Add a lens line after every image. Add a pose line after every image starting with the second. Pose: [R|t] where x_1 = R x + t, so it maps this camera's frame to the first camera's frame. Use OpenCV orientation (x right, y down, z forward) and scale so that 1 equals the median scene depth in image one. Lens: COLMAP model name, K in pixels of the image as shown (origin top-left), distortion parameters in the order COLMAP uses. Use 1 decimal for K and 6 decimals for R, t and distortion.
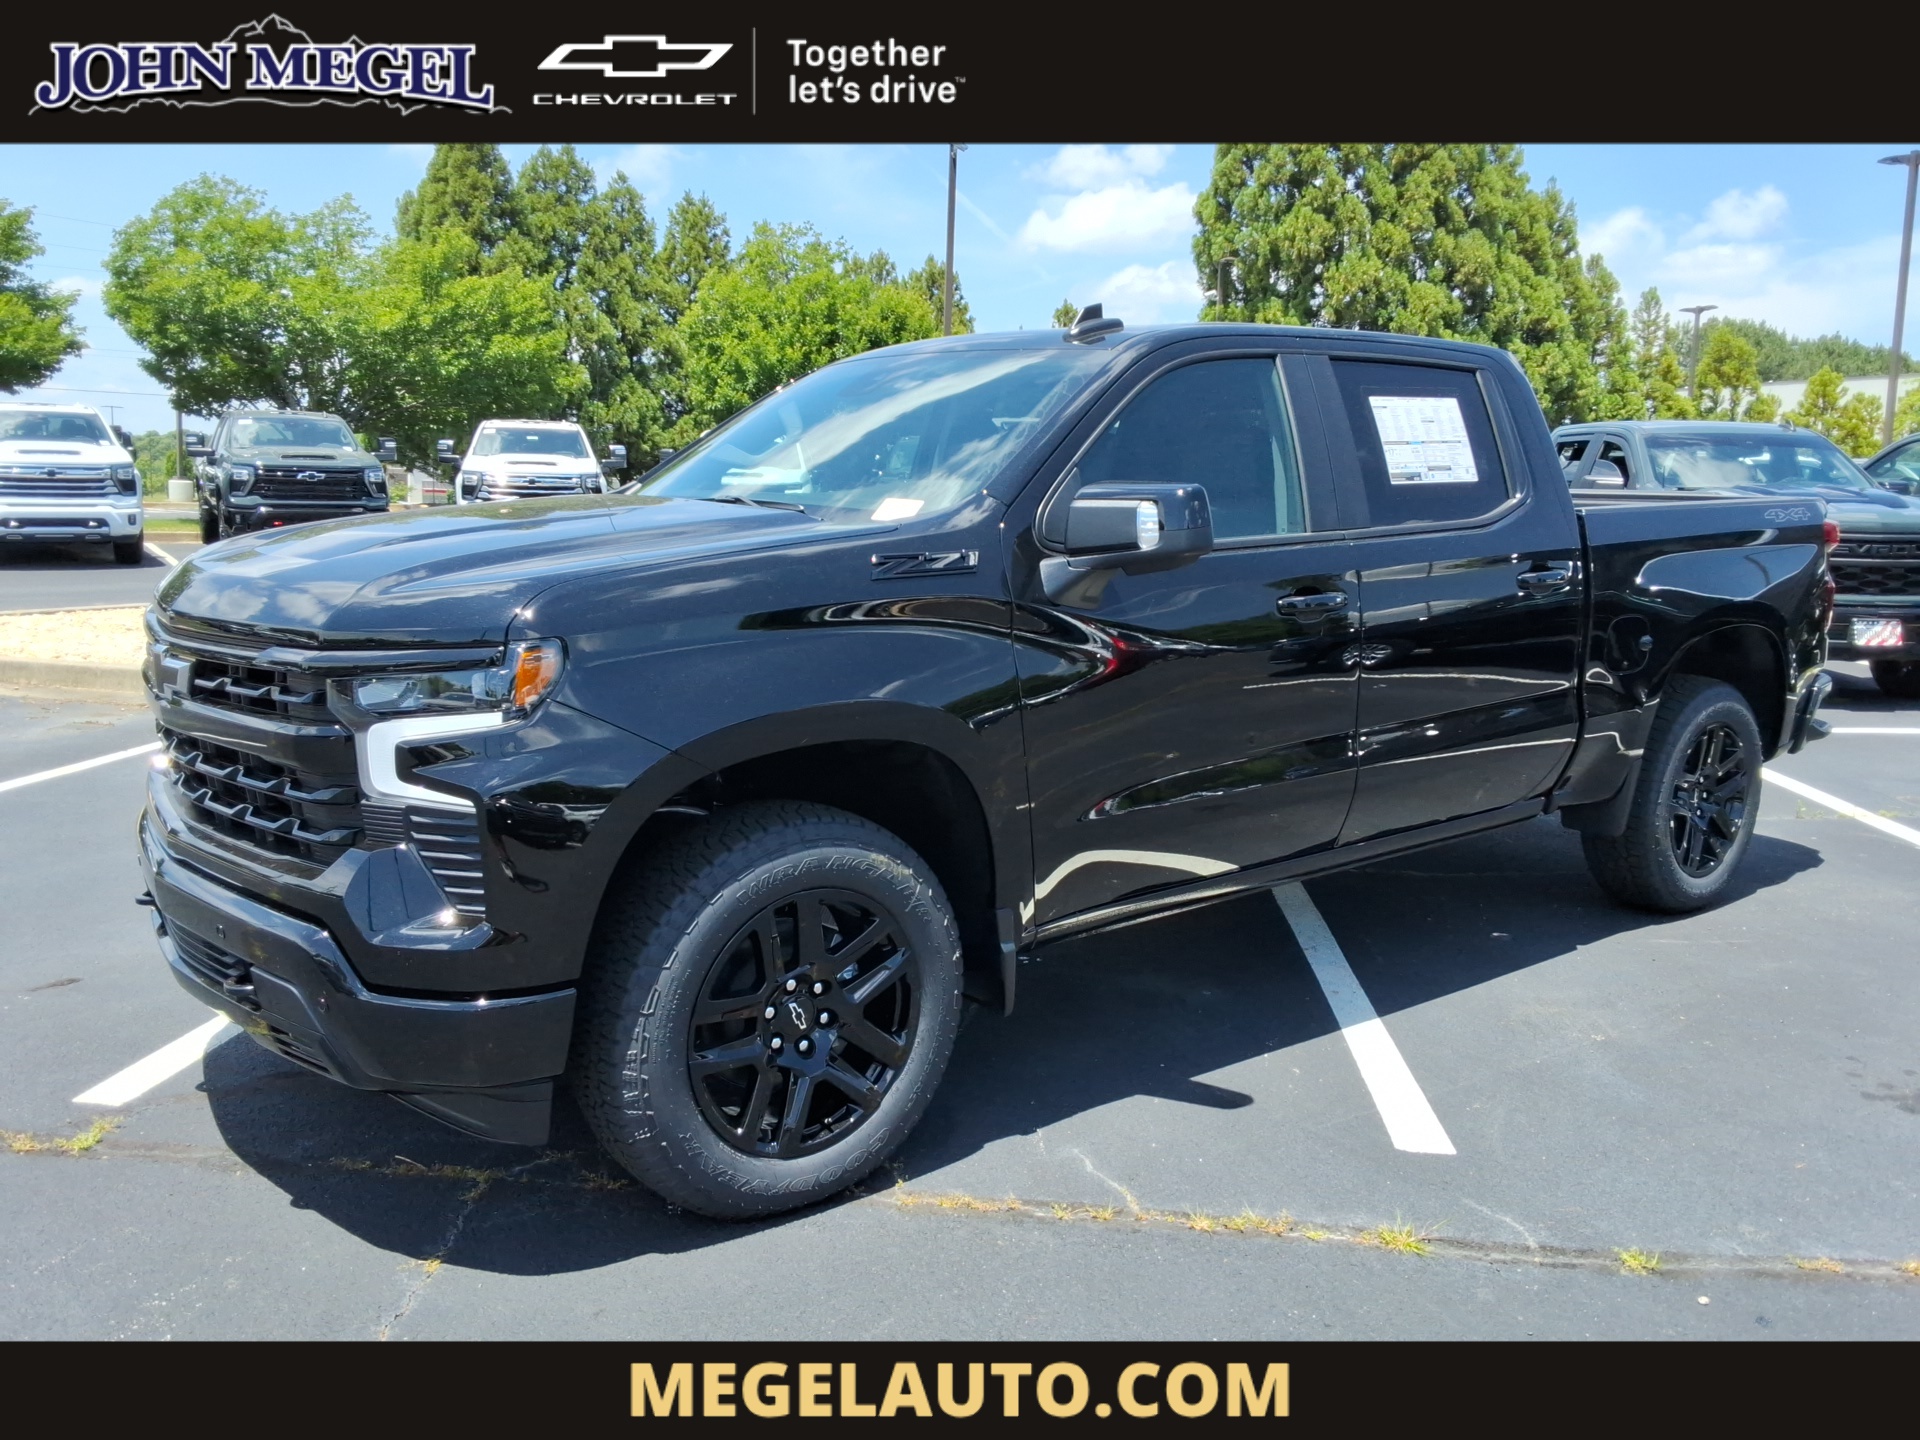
lens RADIAL K [[1546.4, 0, 976.2], [0, 1546.4, 707.2], [0, 0, 1]] dist [0.138446, -0.233891]
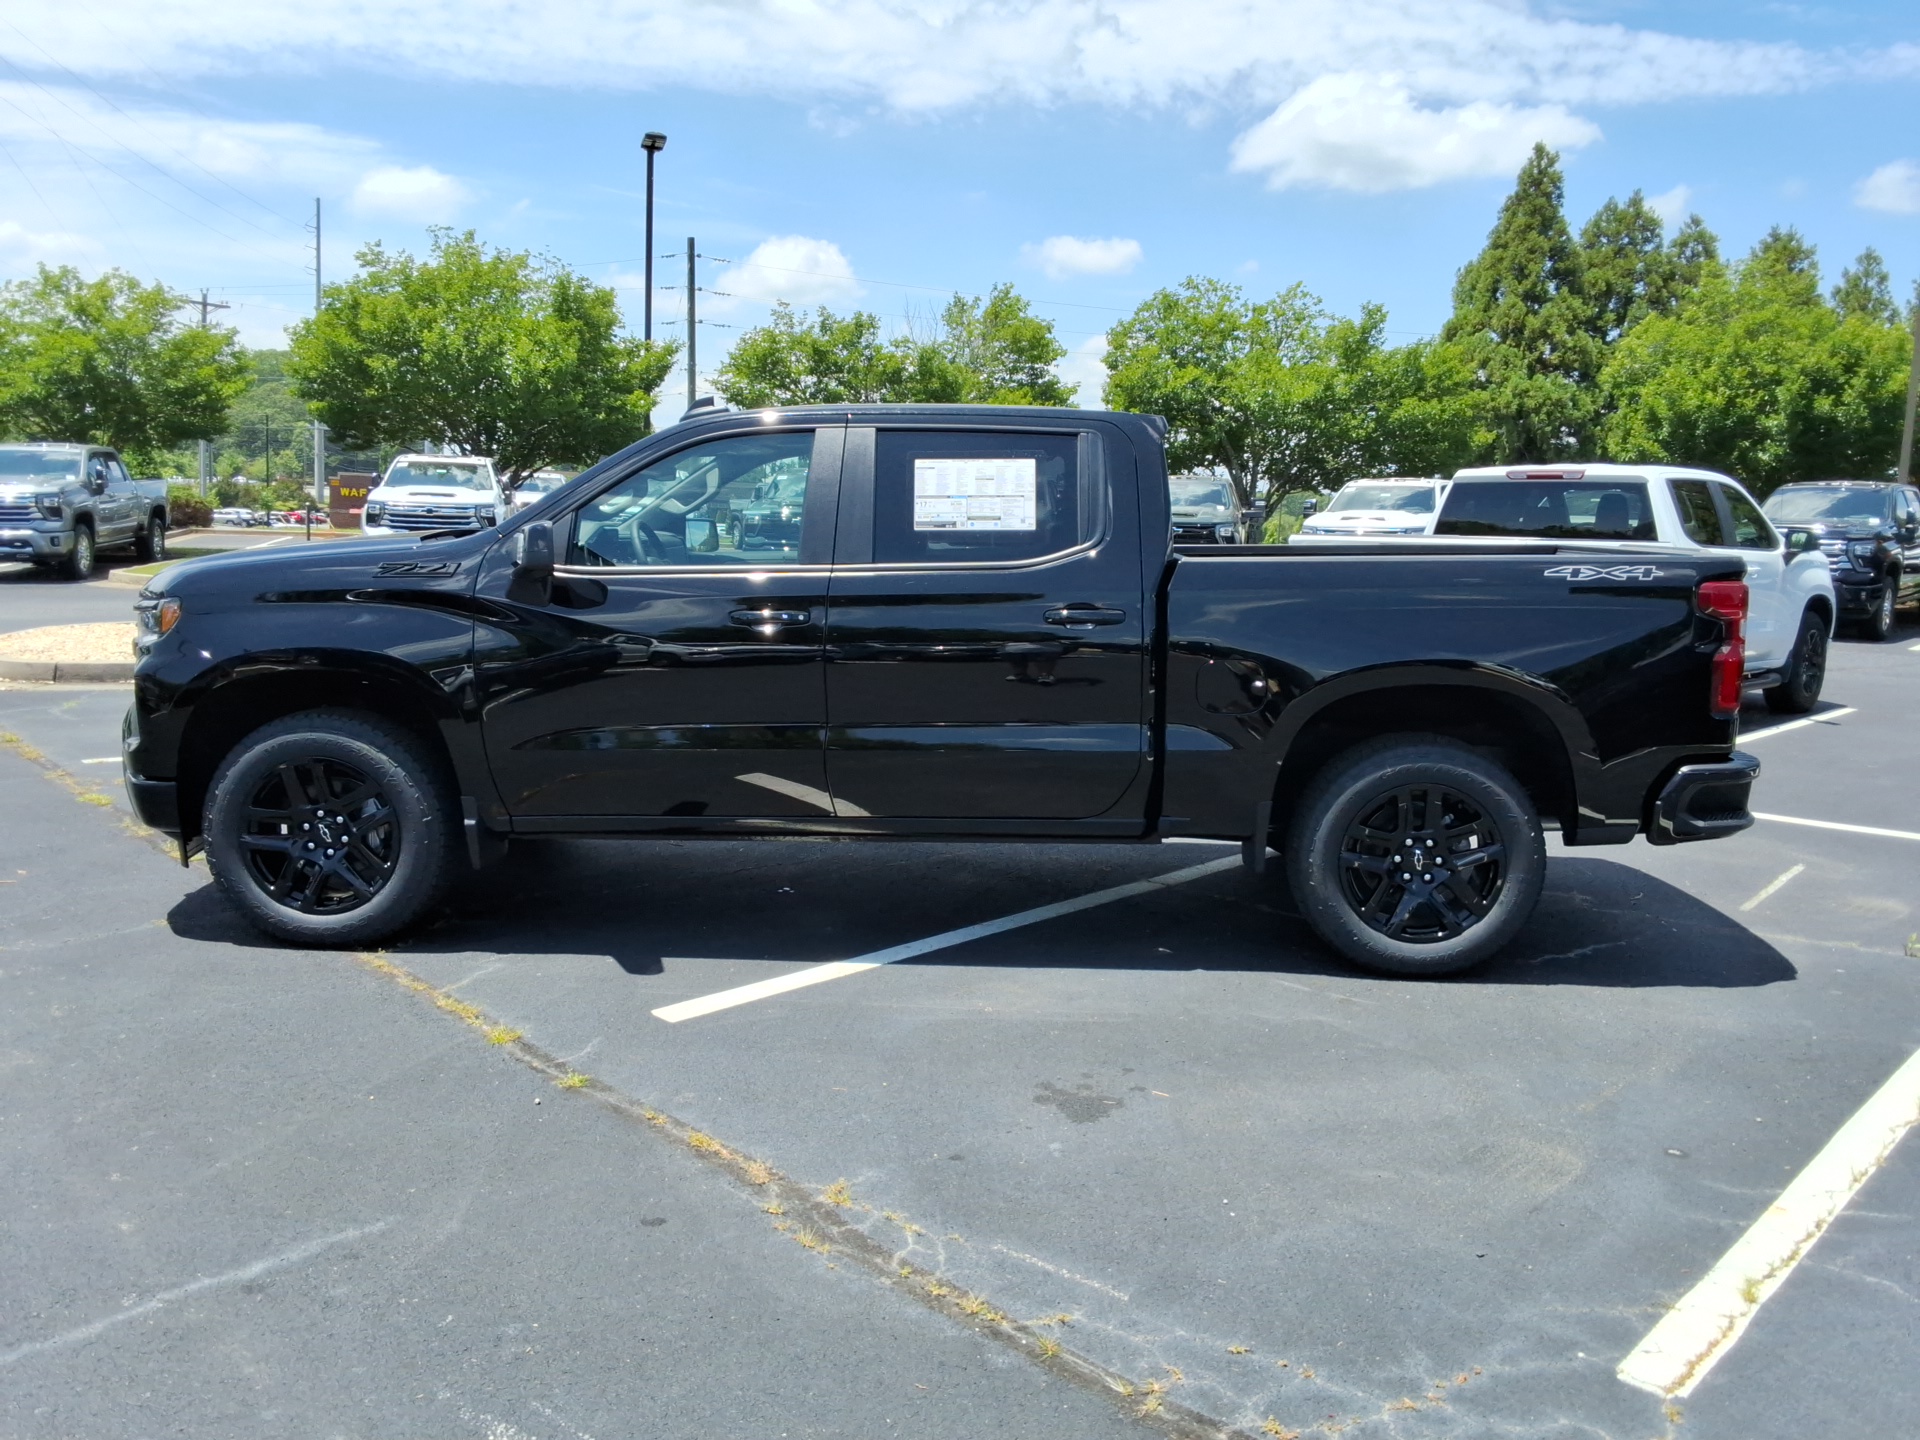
lens RADIAL K [[1546.4, 0, 976.2], [0, 1546.4, 707.2], [0, 0, 1]] dist [0.138446, -0.233891]
pose [[0.742826, 0.085204, -0.664041, 0.223847], [-0.108468, 0.994081, 0.006215, -0.003566], [0.660639, 0.067410, 0.747671, 0.026784]]
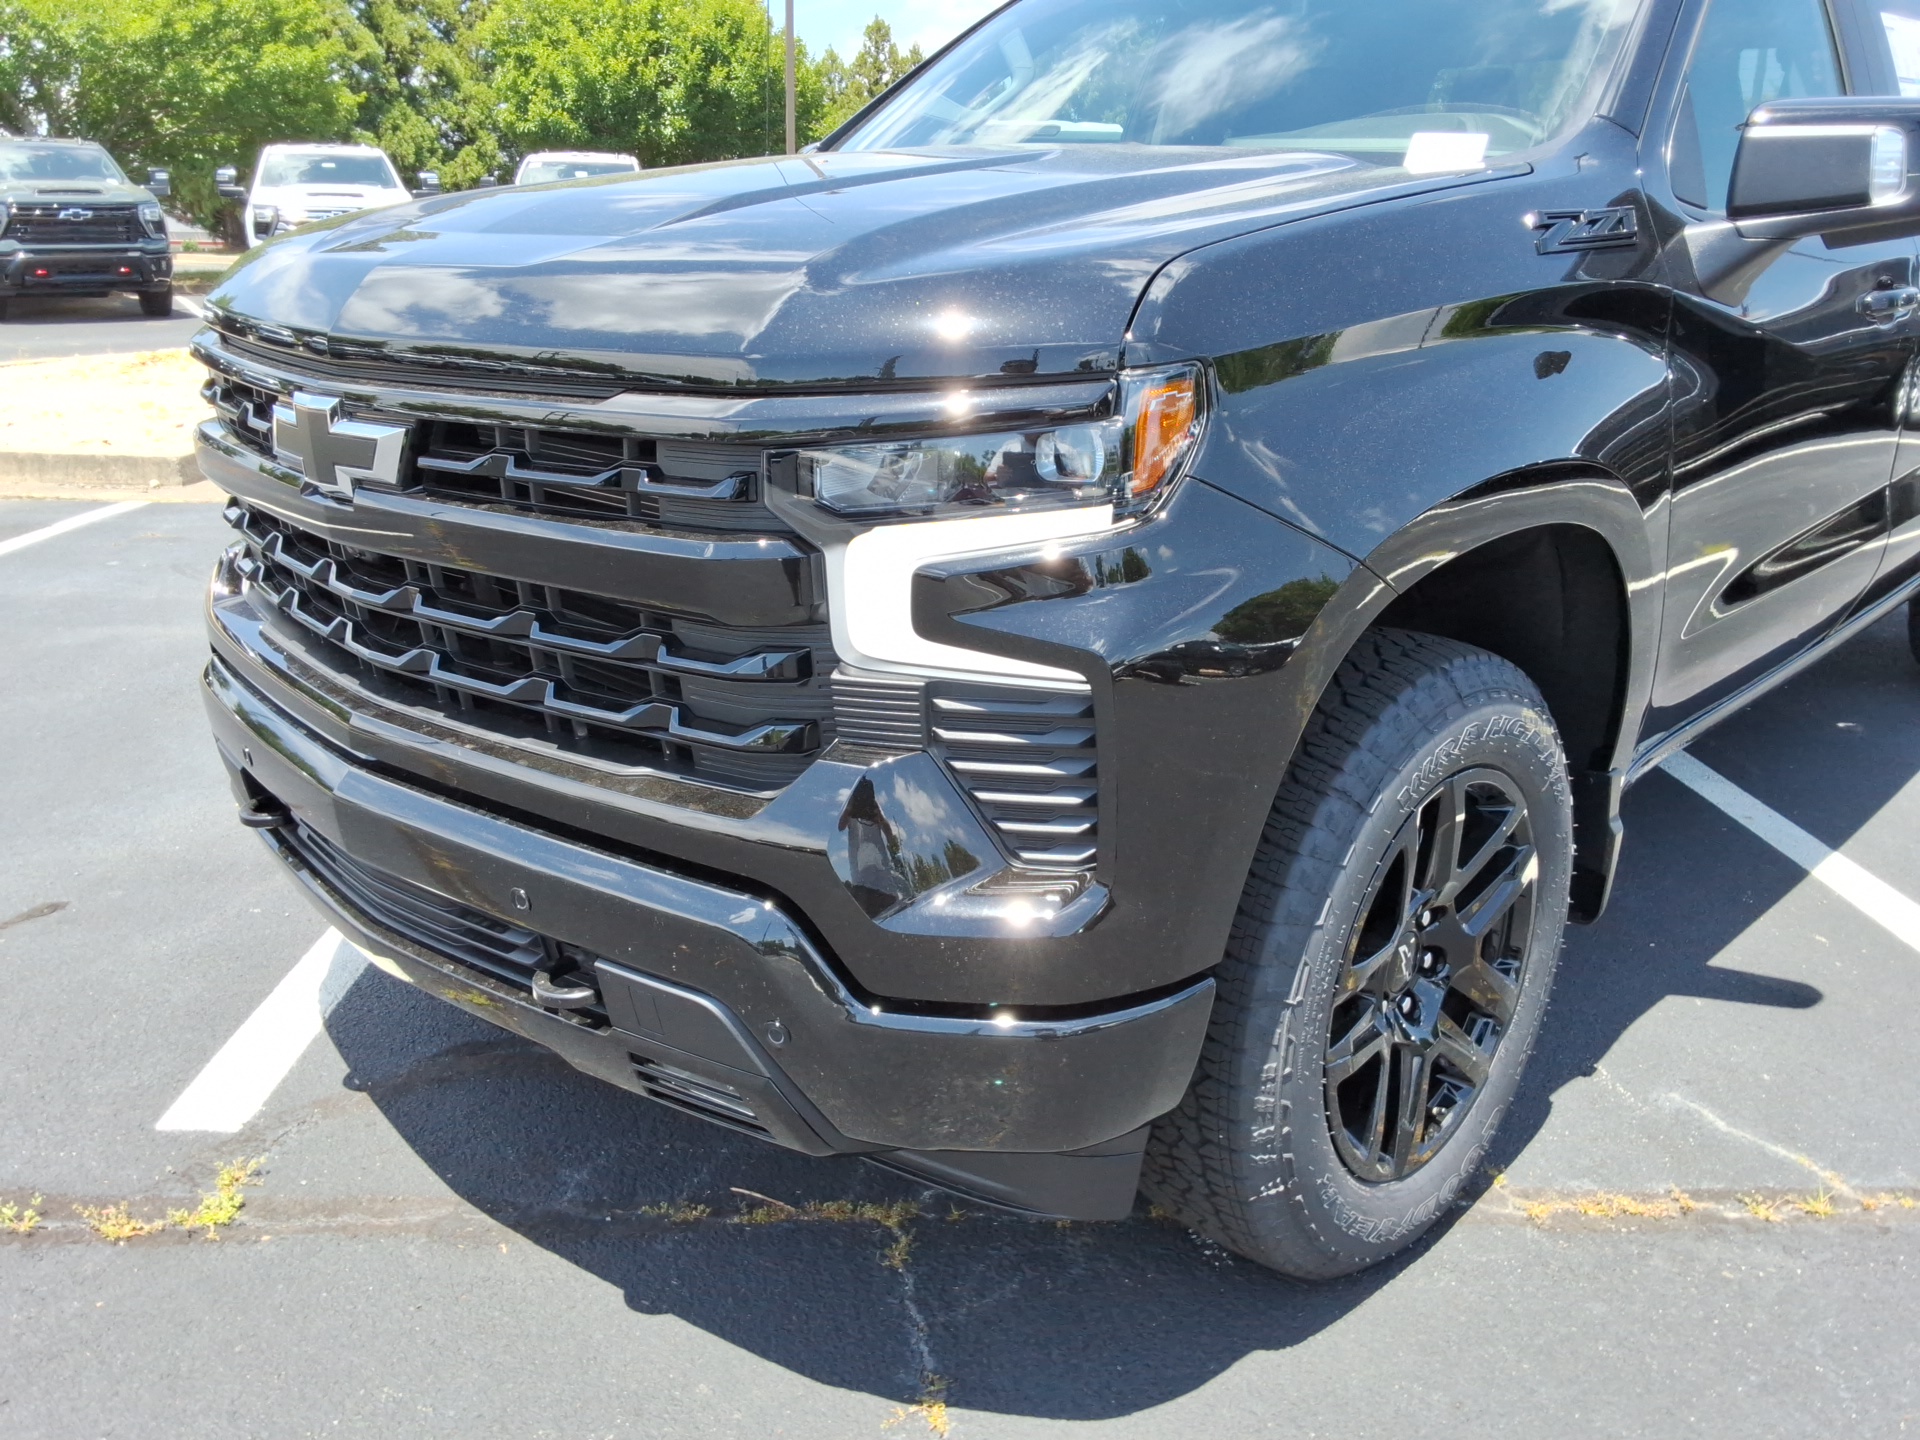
lens RADIAL K [[1581.8, 0, 986.7], [0, 1581.8, 702.0], [0, 0, 1]] dist [0.064938, -0.100877]
pose [[0.991660, -0.048527, 0.119393, -0.041252], [0.030290, 0.988210, 0.150078, -0.001218], [-0.125268, -0.145210, 0.981439, 0.045938]]
